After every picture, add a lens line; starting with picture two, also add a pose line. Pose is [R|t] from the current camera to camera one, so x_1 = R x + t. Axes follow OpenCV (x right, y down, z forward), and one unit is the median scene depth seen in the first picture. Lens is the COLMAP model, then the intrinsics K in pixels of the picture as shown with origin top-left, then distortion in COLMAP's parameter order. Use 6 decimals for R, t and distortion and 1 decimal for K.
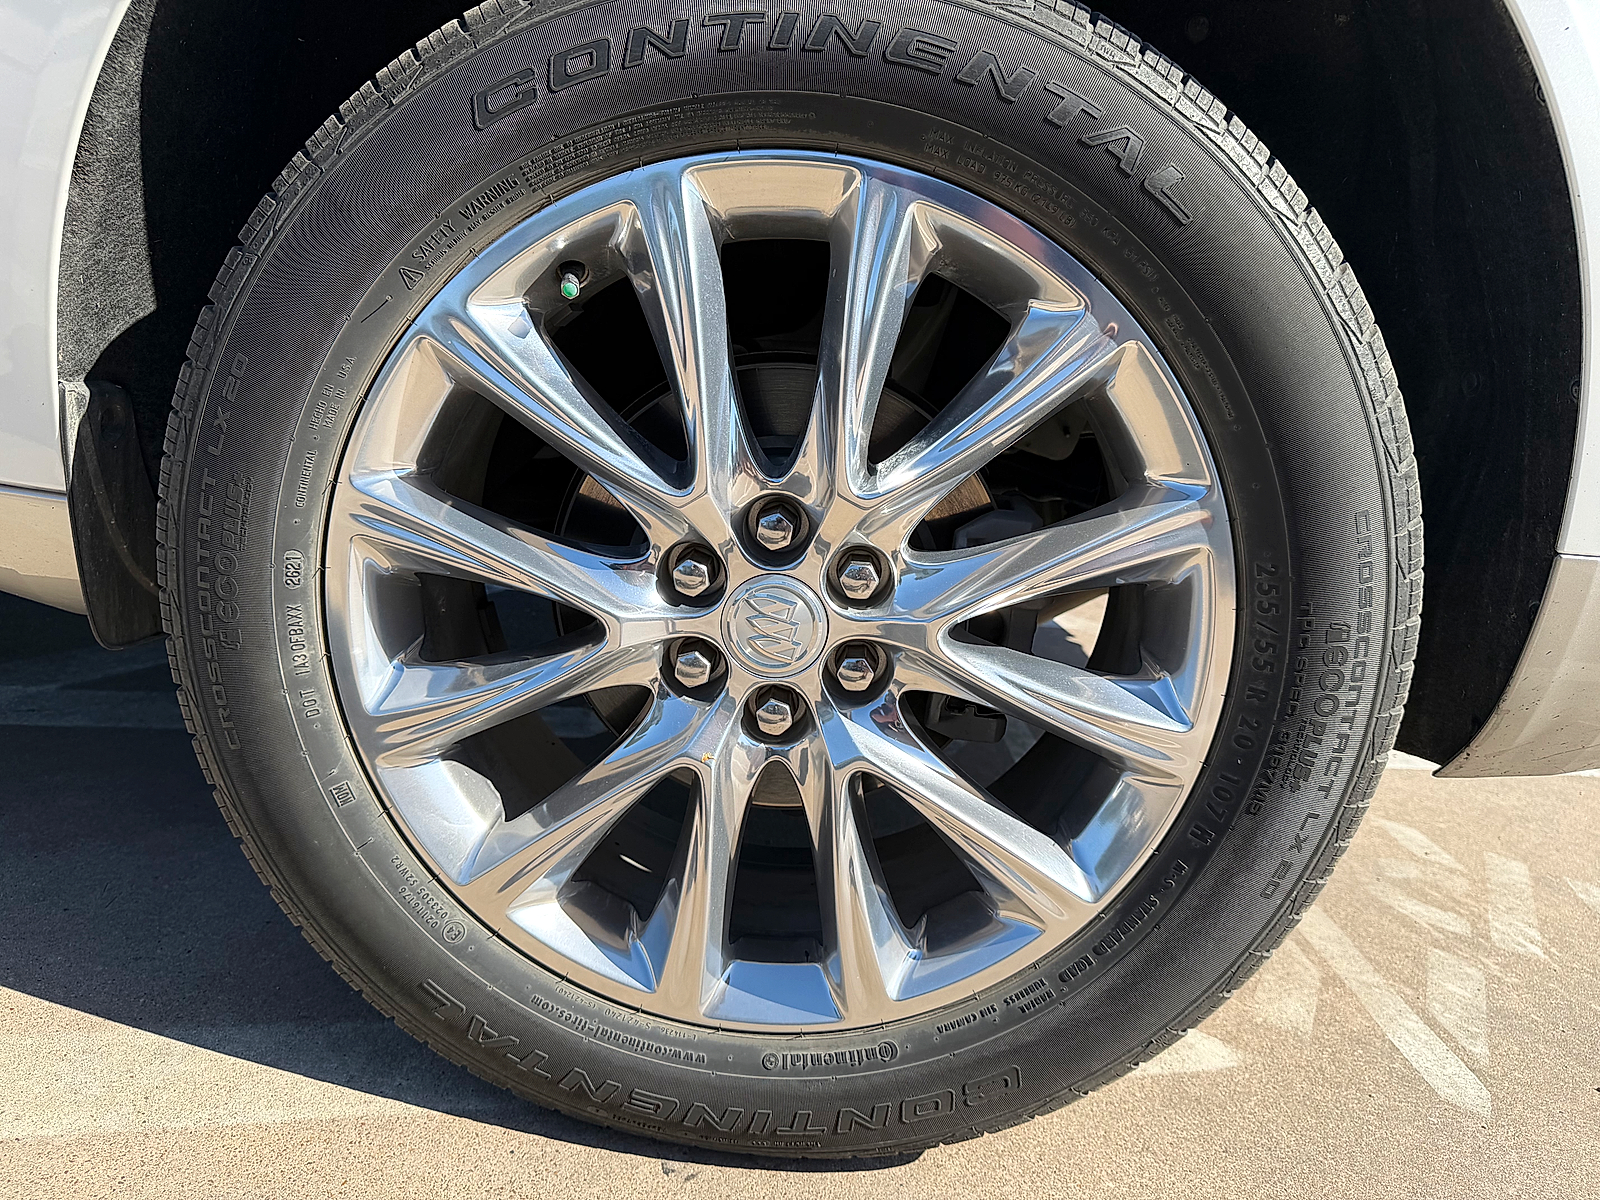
lens RADIAL K [[1086.1, 0, 797.4], [0, 1086.1, 593.8], [0, 0, 1]] dist [0.013190, -0.009002]
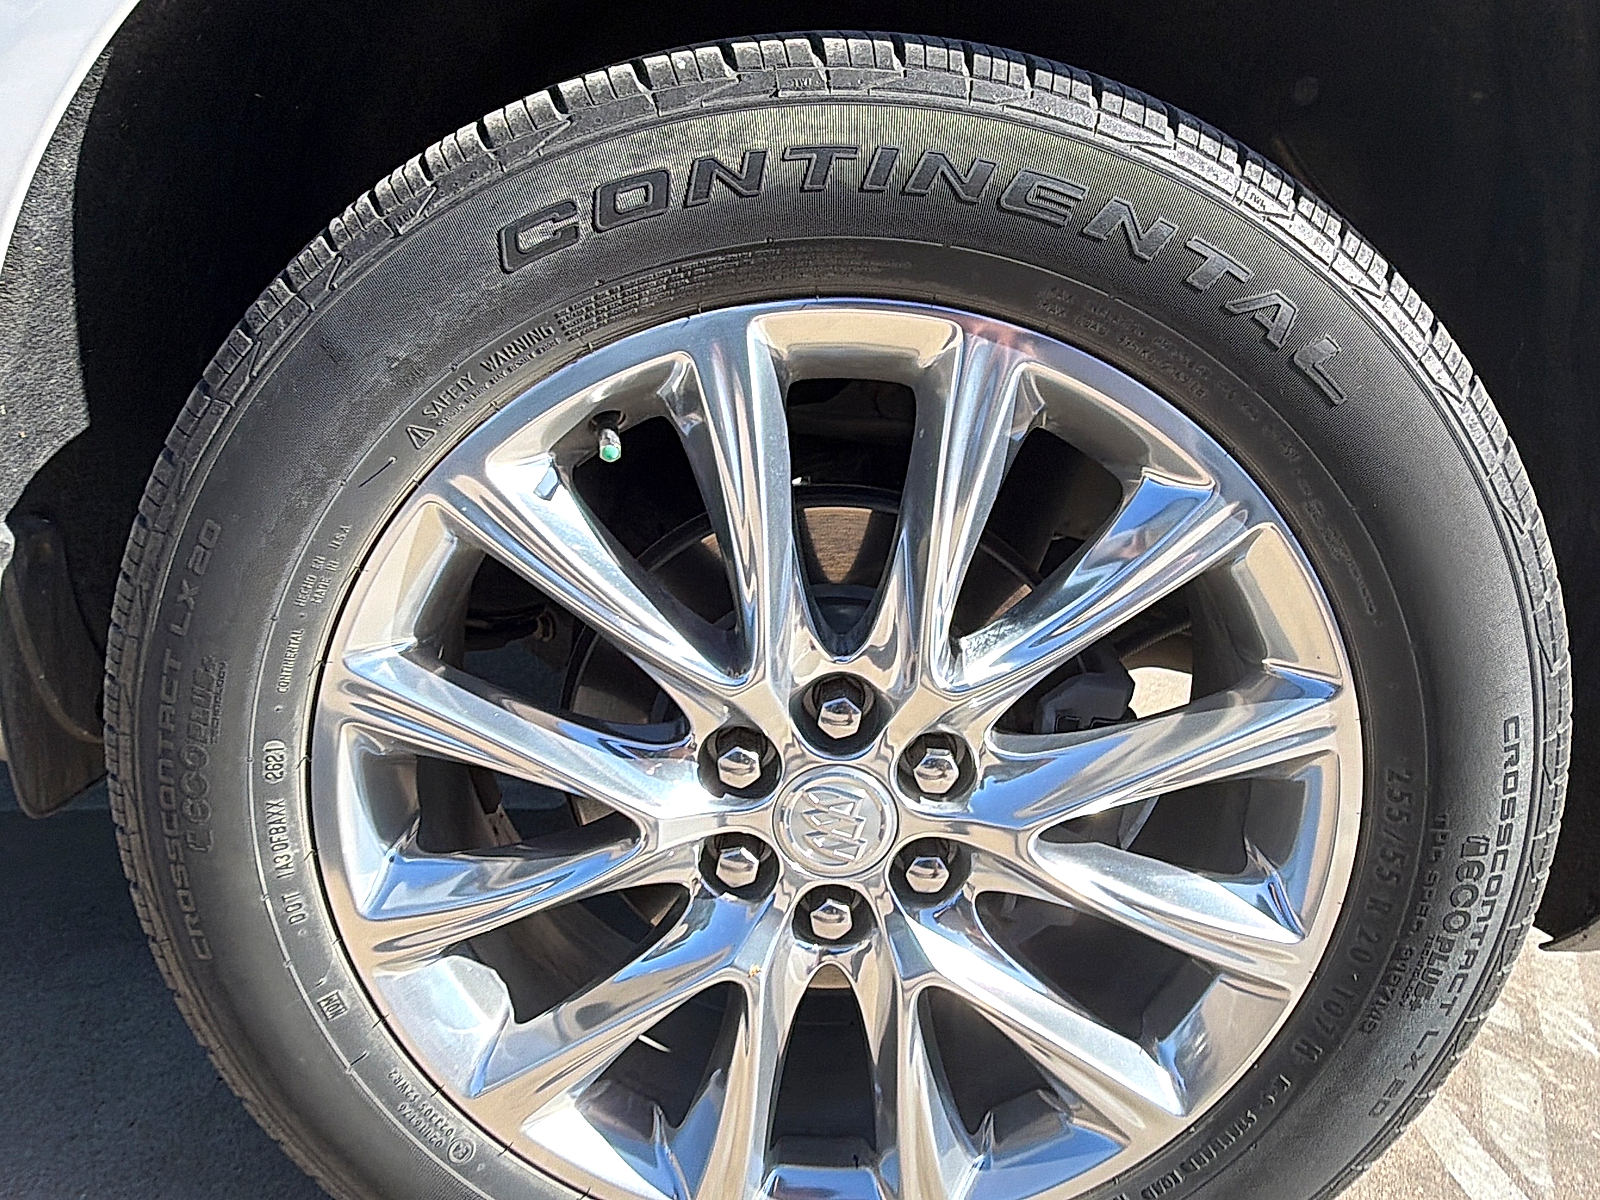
lens RADIAL K [[1200.8, 0, 795.3], [0, 1200.8, 608.1], [0, 0, 1]] dist [0.000119, 0.015517]
pose [[0.998754, 0.005218, 0.049636, -0.105744], [-0.008544, 0.997714, 0.067031, -0.211131], [-0.049173, -0.067372, 0.996515, 0.054628]]
